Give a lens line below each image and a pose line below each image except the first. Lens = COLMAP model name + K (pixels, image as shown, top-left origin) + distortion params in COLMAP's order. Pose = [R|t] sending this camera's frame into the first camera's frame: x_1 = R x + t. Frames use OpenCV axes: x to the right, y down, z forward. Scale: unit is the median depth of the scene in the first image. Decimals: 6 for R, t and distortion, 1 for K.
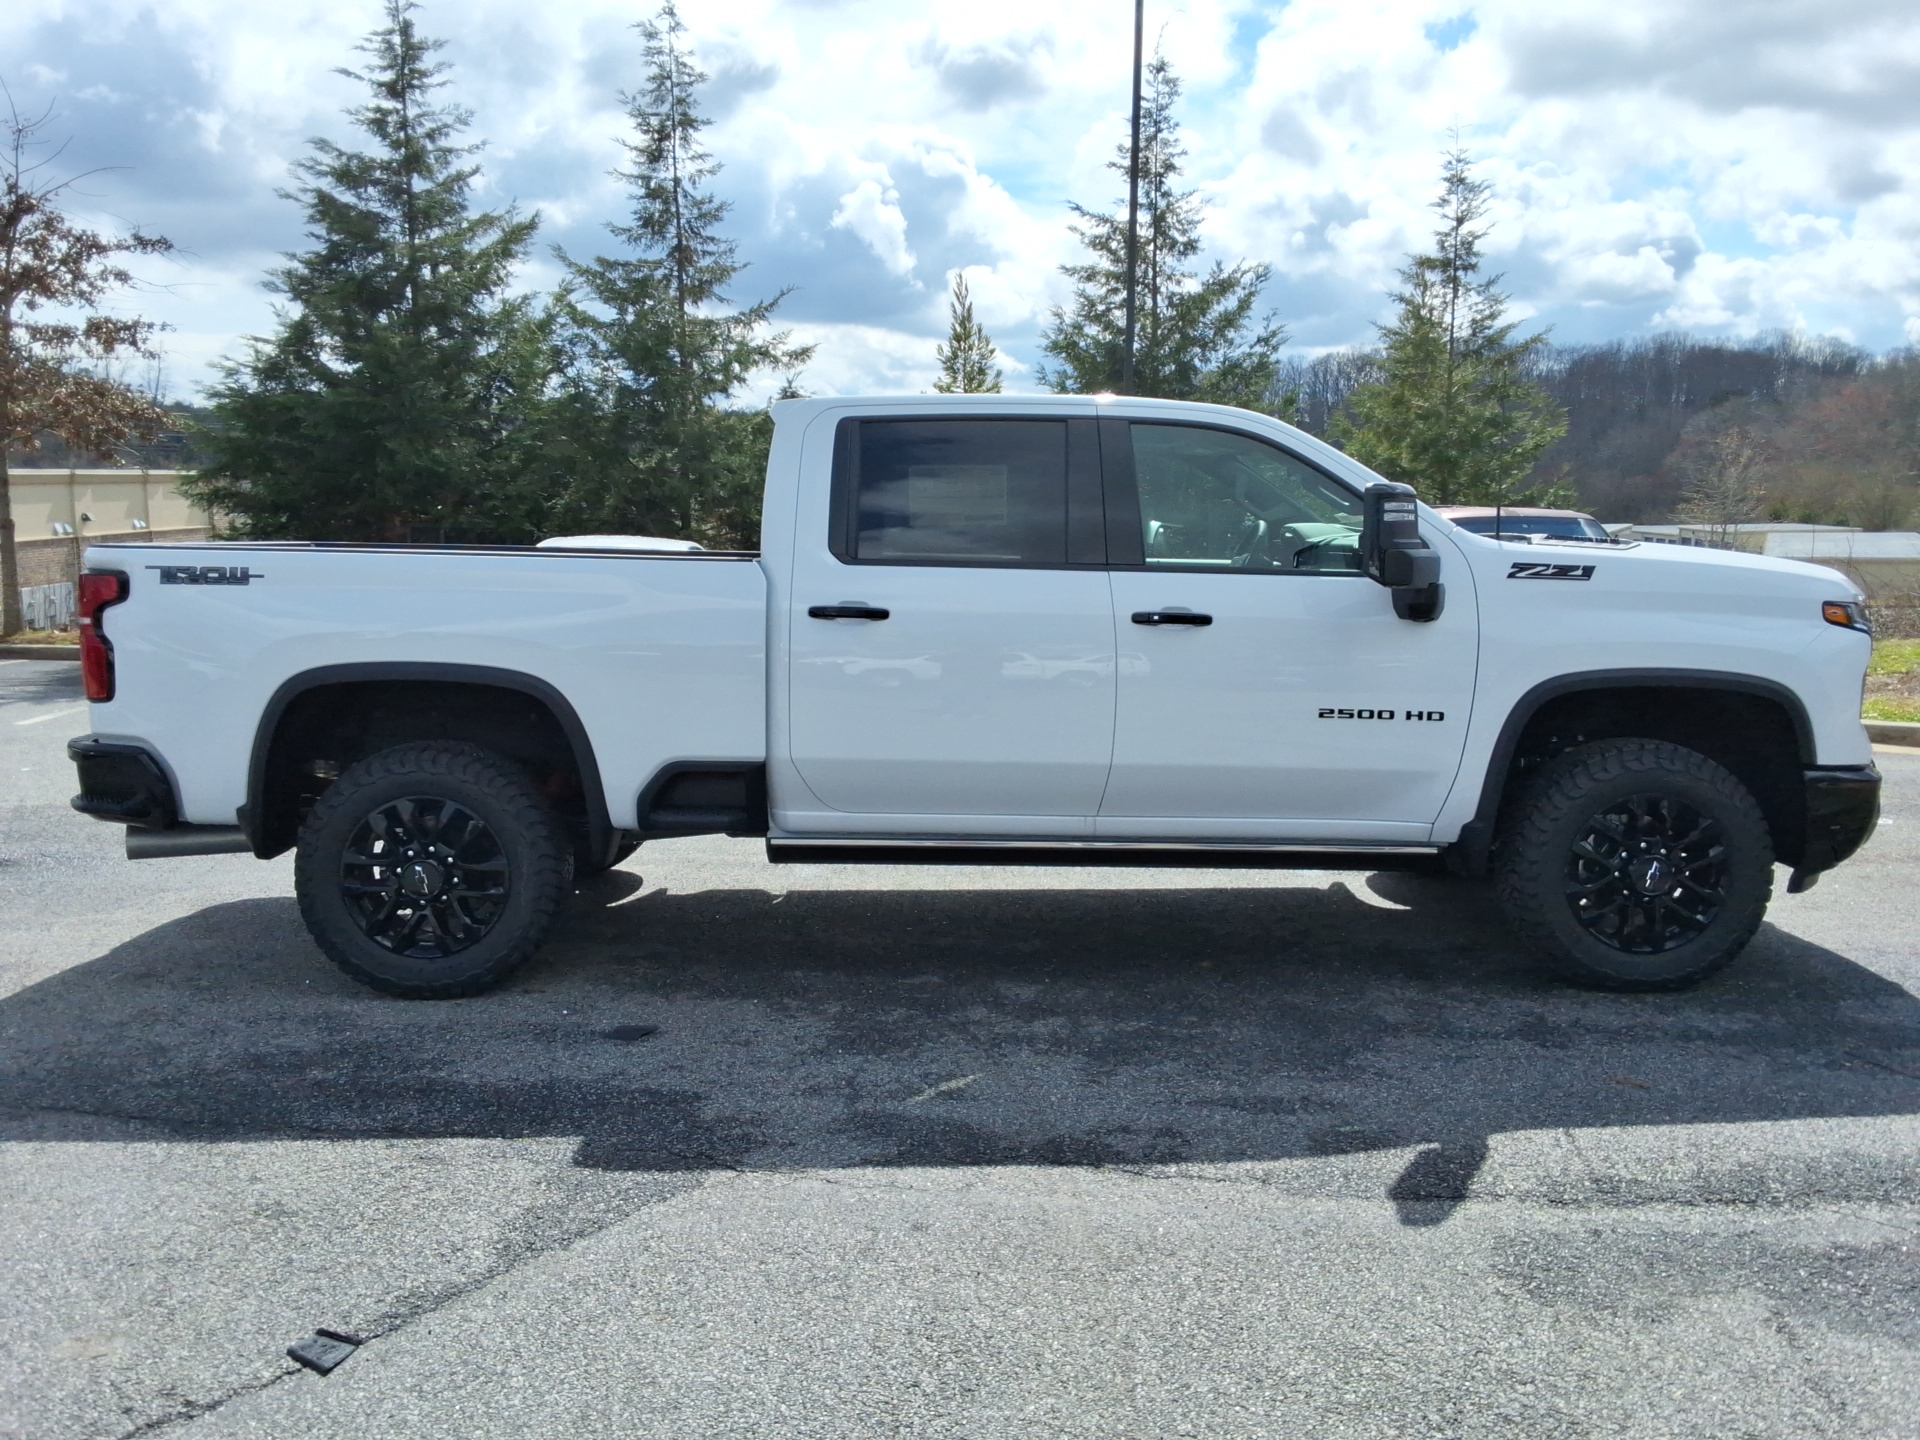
lens RADIAL K [[1525.5, 0, 980.0], [0, 1525.5, 724.5], [0, 0, 1]] dist [0.119136, -0.187272]
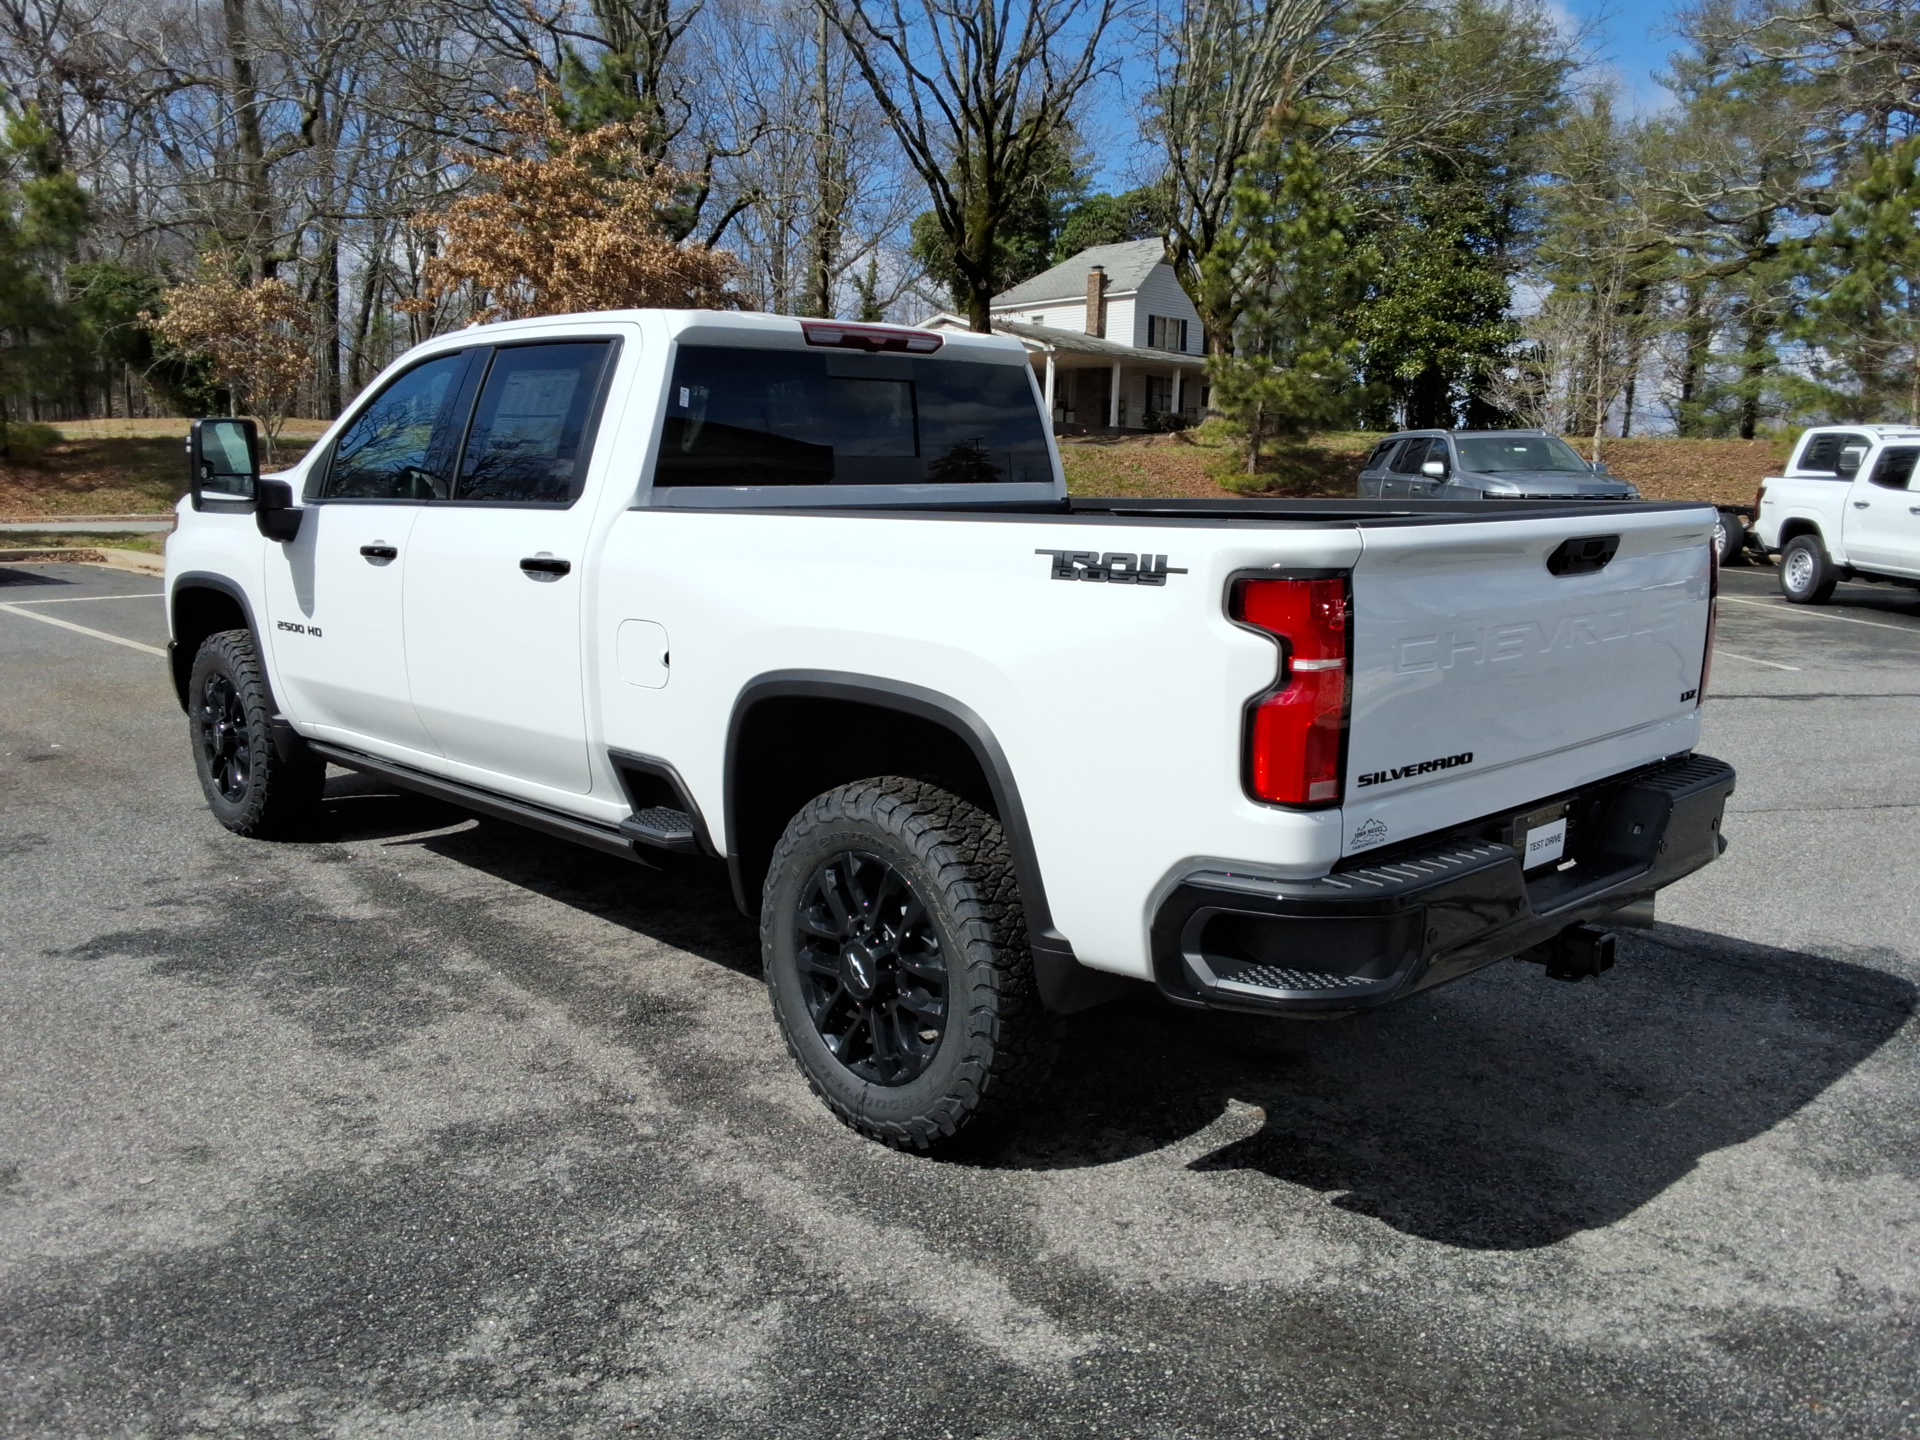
lens RADIAL K [[1538.7, 0, 979.0], [0, 1538.7, 728.7], [0, 0, 1]] dist [0.136824, -0.219157]
pose [[-0.695379, -0.132107, 0.706396, -0.921792], [0.081059, 0.962267, 0.259754, -0.247570], [-0.714057, 0.237887, -0.658432, 1.865090]]
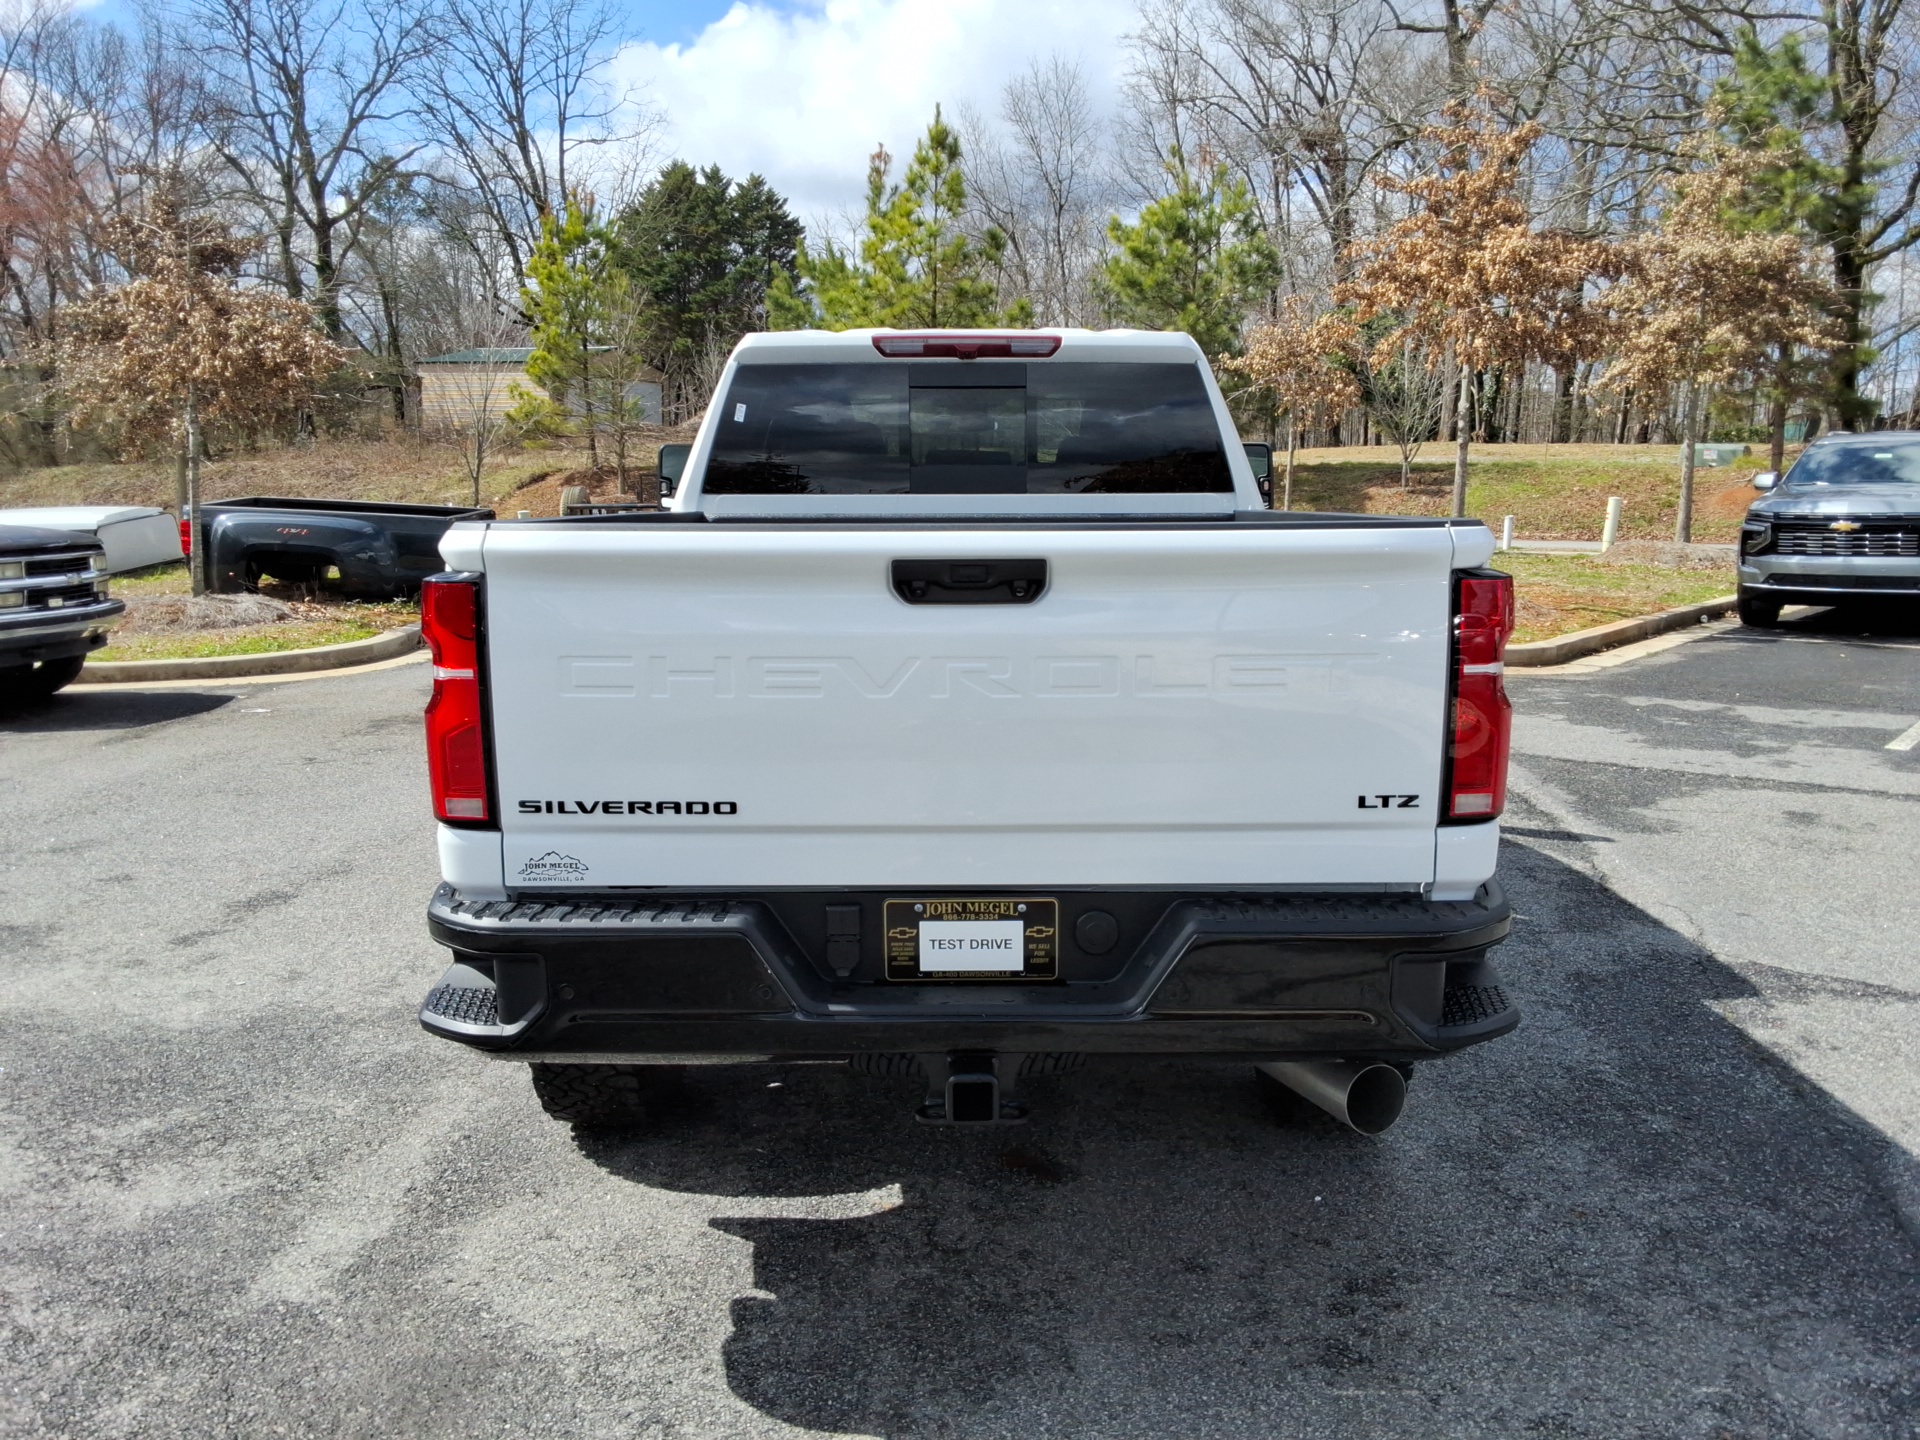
lens RADIAL K [[1539.5, 0, 968.0], [0, 1539.5, 717.9], [0, 0, 1]] dist [0.128086, -0.216414]
pose [[0.012013, -0.158221, 0.987331, -1.137223], [0.126519, 0.979707, 0.155460, -0.159229], [-0.991891, 0.123048, 0.031787, 1.206970]]
